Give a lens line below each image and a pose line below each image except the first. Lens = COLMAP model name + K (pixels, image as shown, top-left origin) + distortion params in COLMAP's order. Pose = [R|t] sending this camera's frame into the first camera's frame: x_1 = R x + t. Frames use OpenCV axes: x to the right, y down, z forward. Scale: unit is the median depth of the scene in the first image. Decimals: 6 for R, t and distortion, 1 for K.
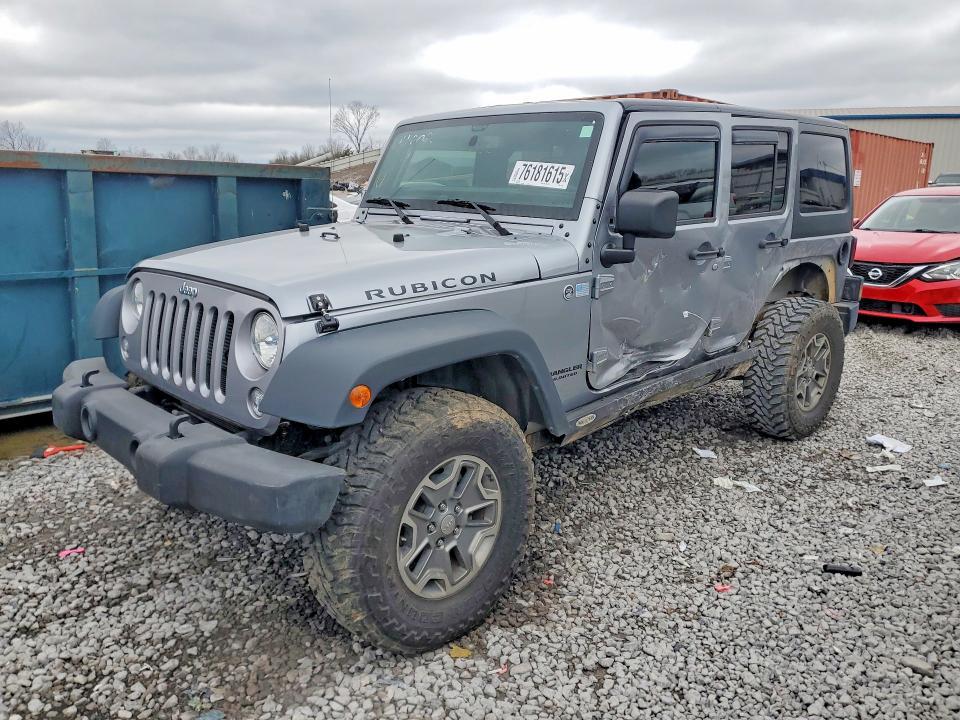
lens RADIAL K [[793.5, 0, 481.7], [0, 793.5, 361.9], [0, 0, 1]] dist [-0.075244, -0.001165]
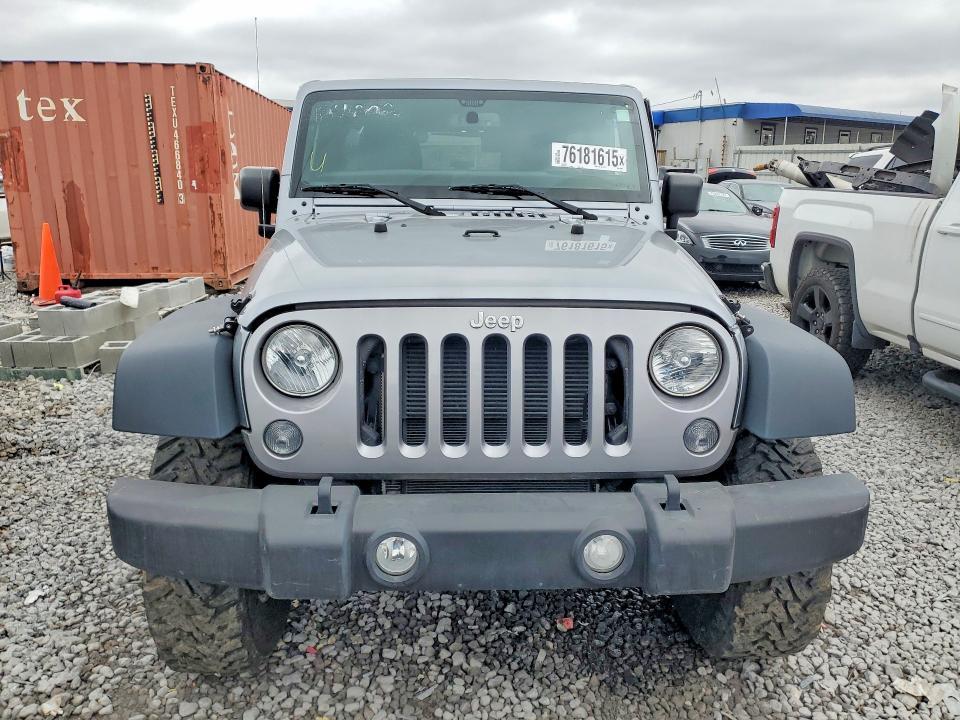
lens RADIAL K [[793.5, 0, 480.7], [0, 793.5, 359.4], [0, 0, 1]] dist [-0.075244, -0.001165]
pose [[0.644816, -0.183519, 0.741979, -0.755745], [0.168102, 0.981029, 0.096556, -0.106540], [-0.745623, 0.062467, 0.663434, 0.459344]]
